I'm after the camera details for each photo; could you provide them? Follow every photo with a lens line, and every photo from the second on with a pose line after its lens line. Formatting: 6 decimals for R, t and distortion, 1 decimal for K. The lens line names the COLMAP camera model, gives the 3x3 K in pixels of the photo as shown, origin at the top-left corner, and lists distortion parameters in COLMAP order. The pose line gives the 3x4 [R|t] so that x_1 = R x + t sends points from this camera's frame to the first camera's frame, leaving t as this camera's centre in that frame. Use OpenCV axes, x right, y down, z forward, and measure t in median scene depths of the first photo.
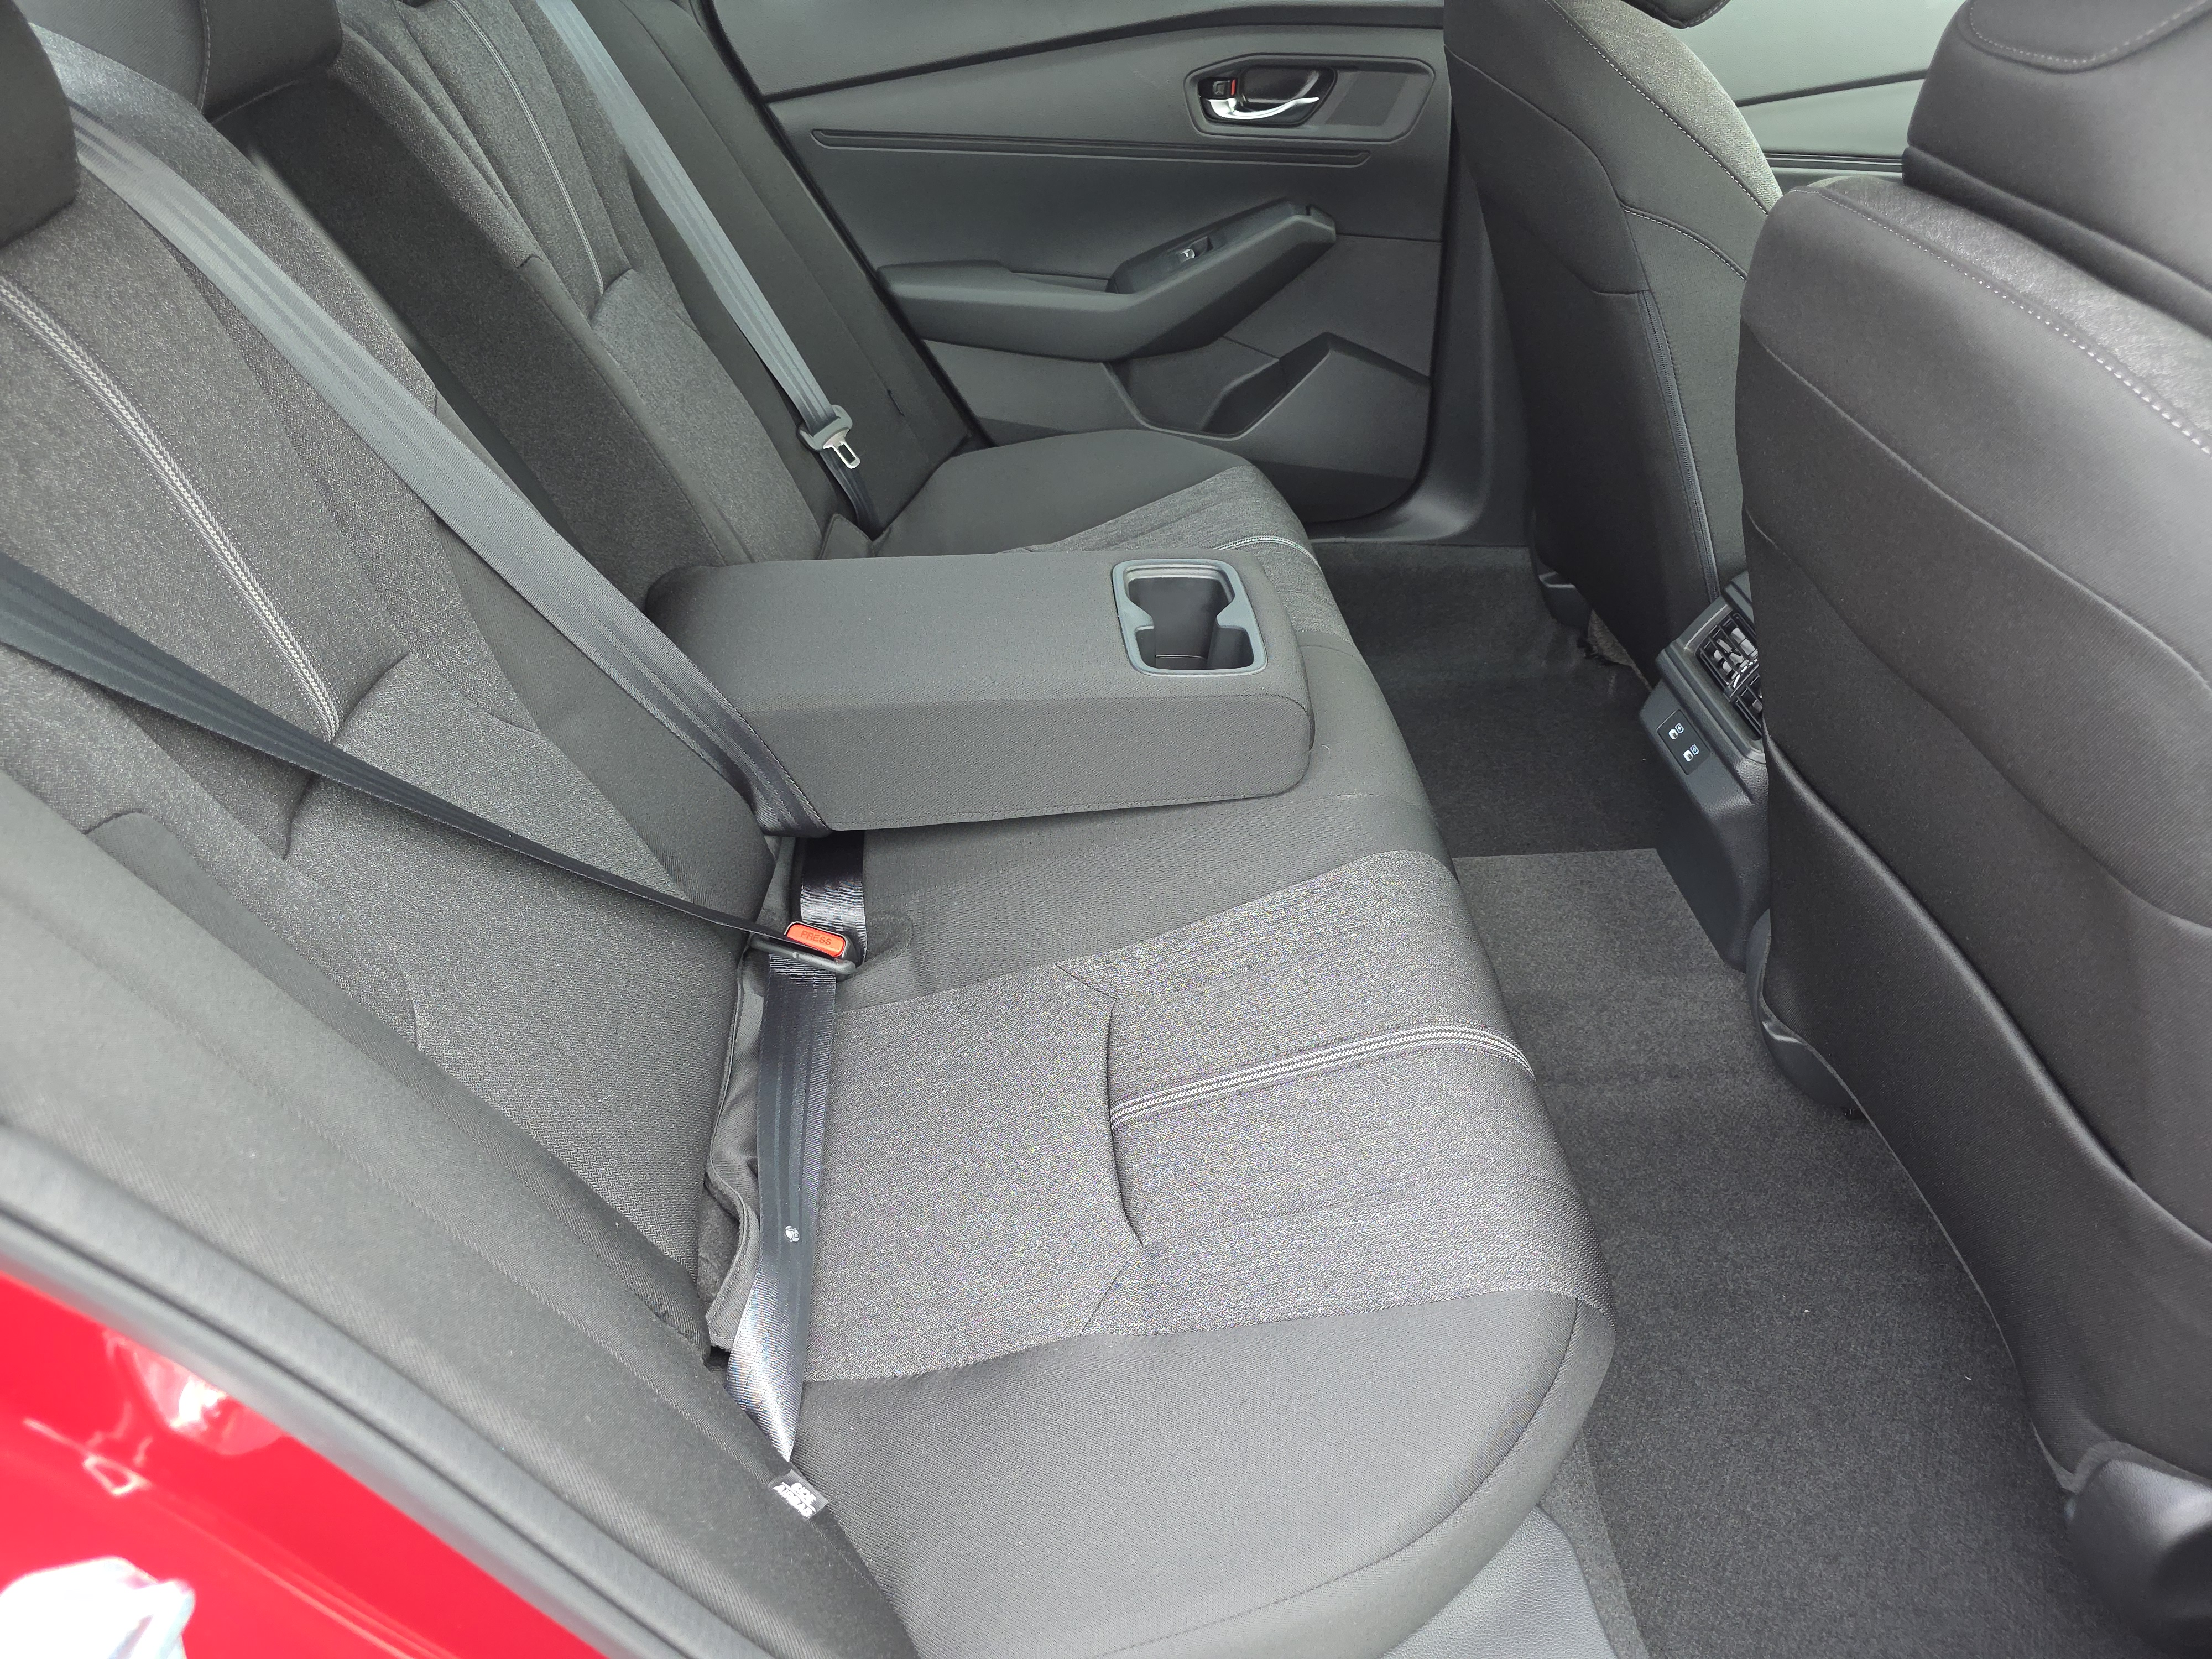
lens RADIAL K [[1450.1, 0, 1106.0], [0, 1450.1, 829.5], [0, 0, 1]] dist [0.041260, -0.057003]
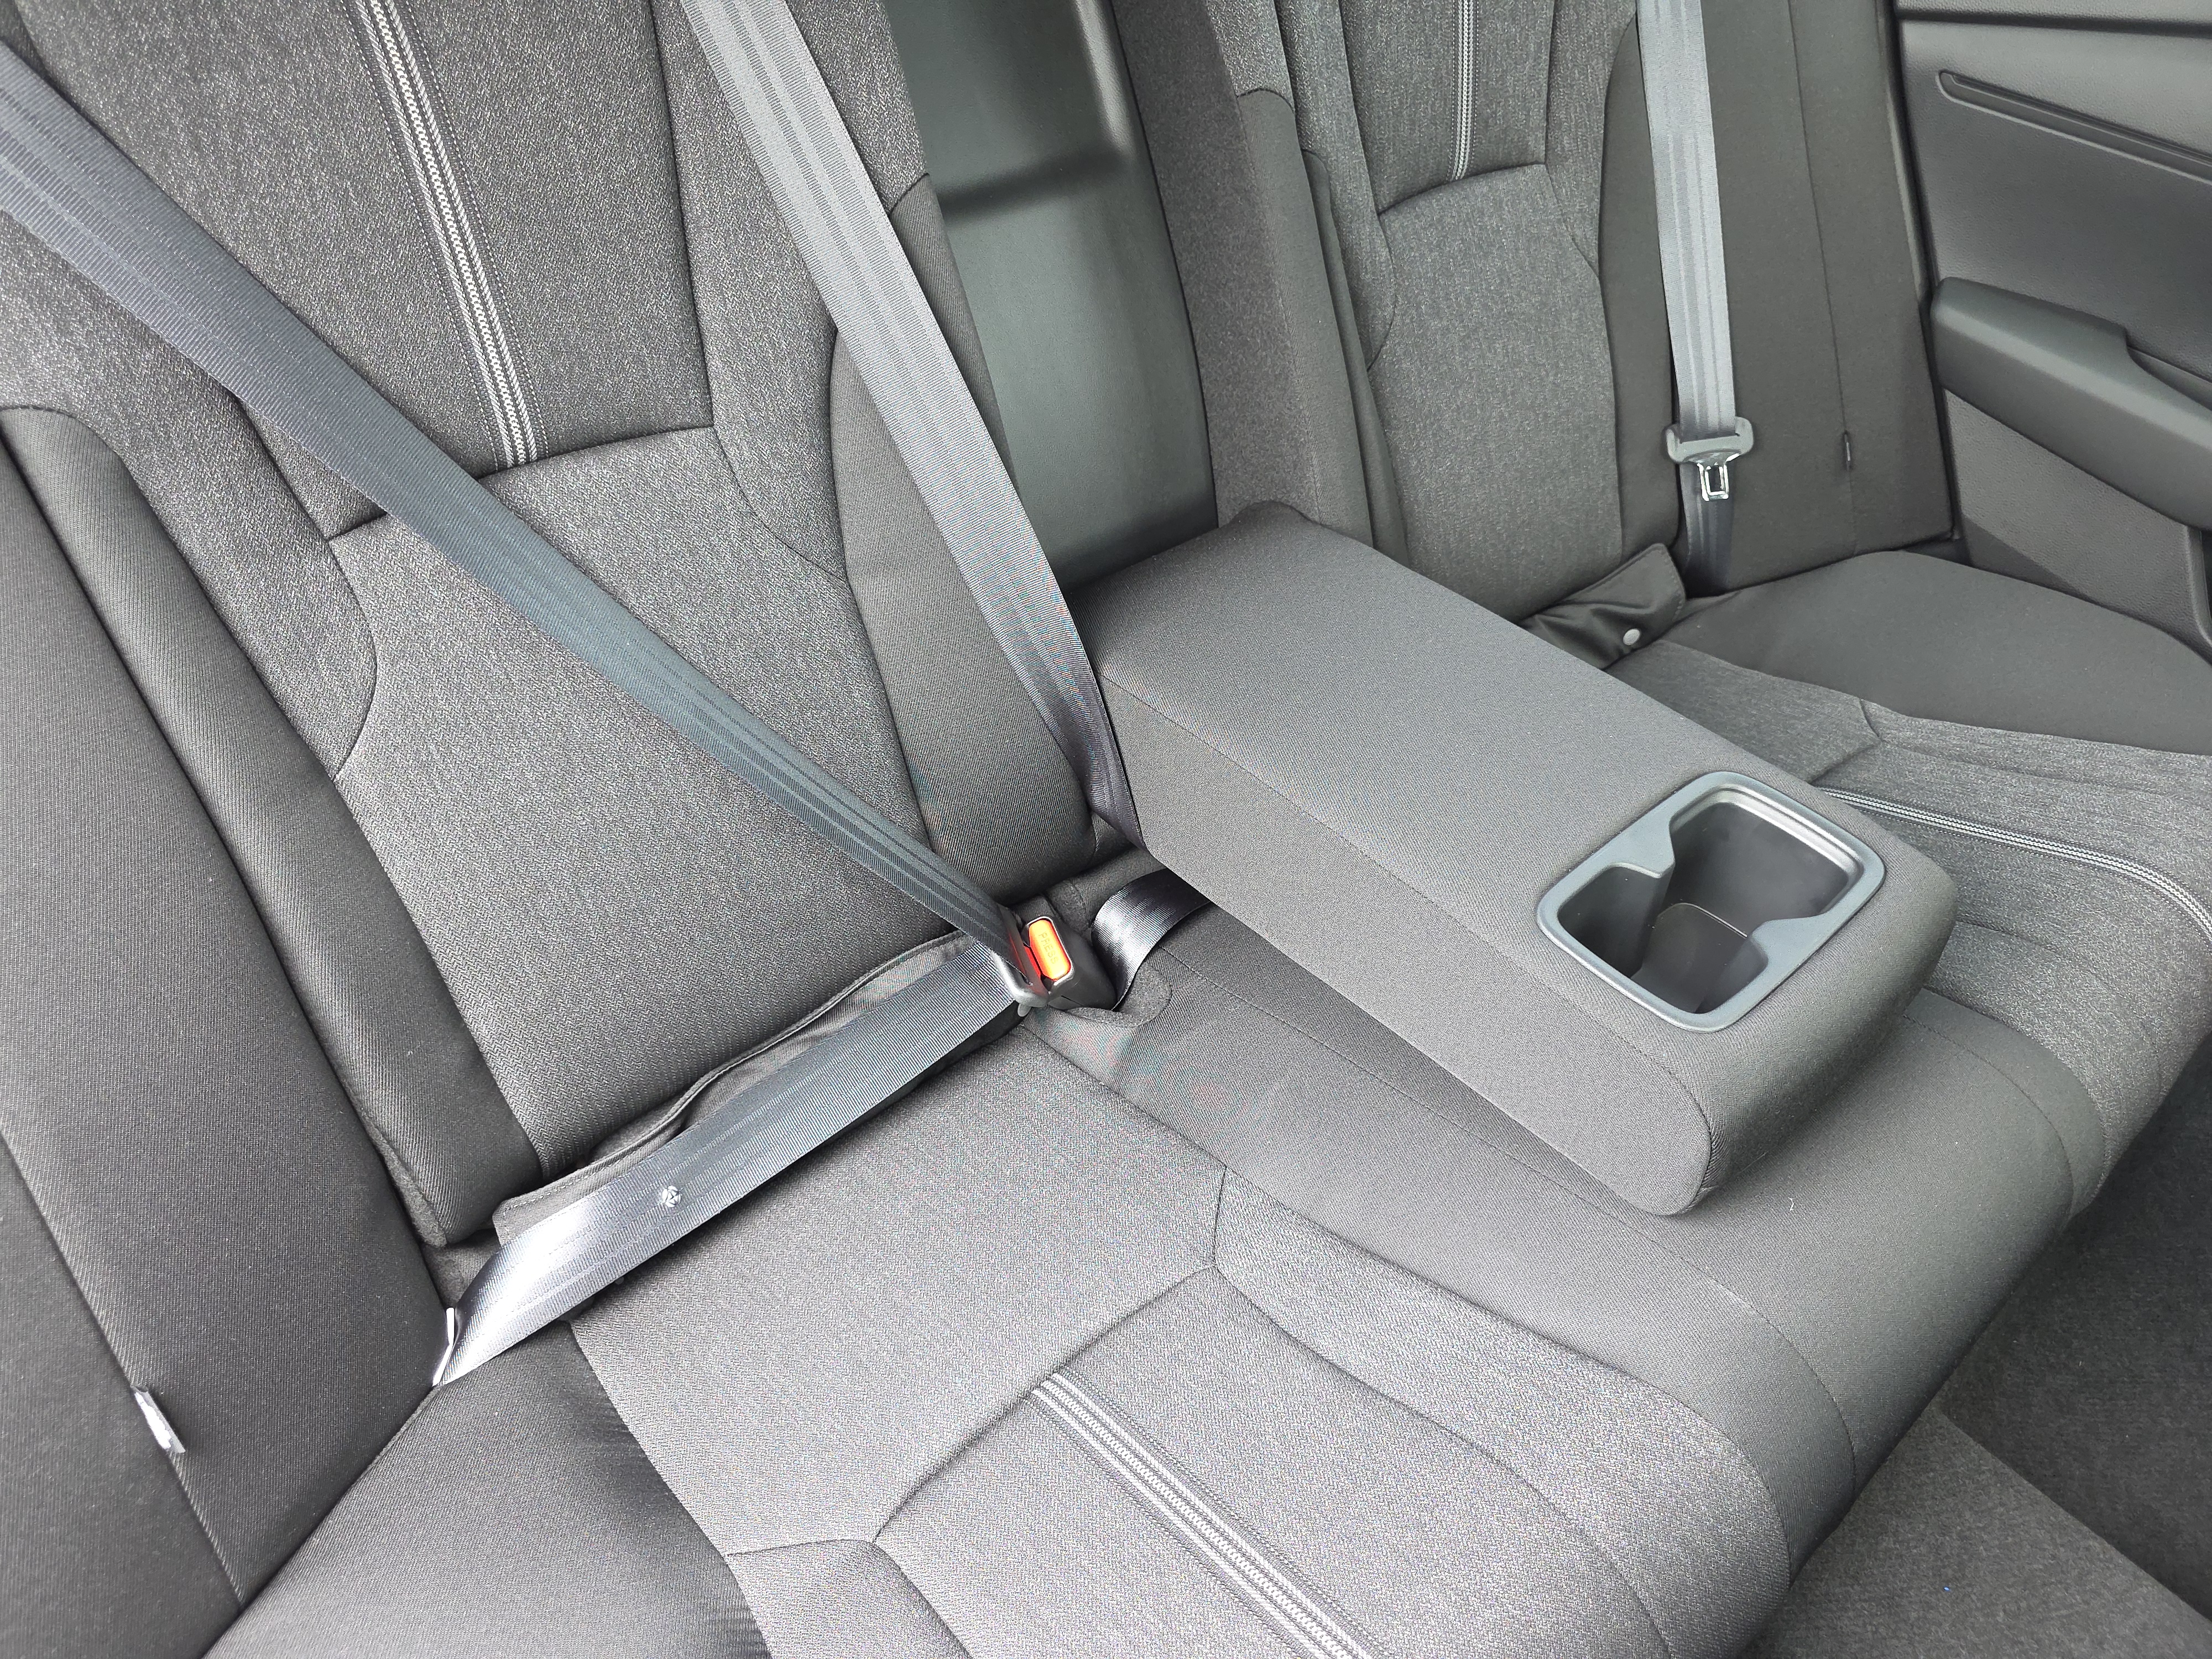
lens RADIAL K [[1450.1, 0, 1106.0], [0, 1450.1, 829.5], [0, 0, 1]] dist [0.041260, -0.057003]
pose [[0.598337, 0.544238, -0.588046, 0.183022], [-0.509047, 0.824969, 0.245554, -0.136904], [0.618759, 0.152419, 0.770653, 0.248953]]
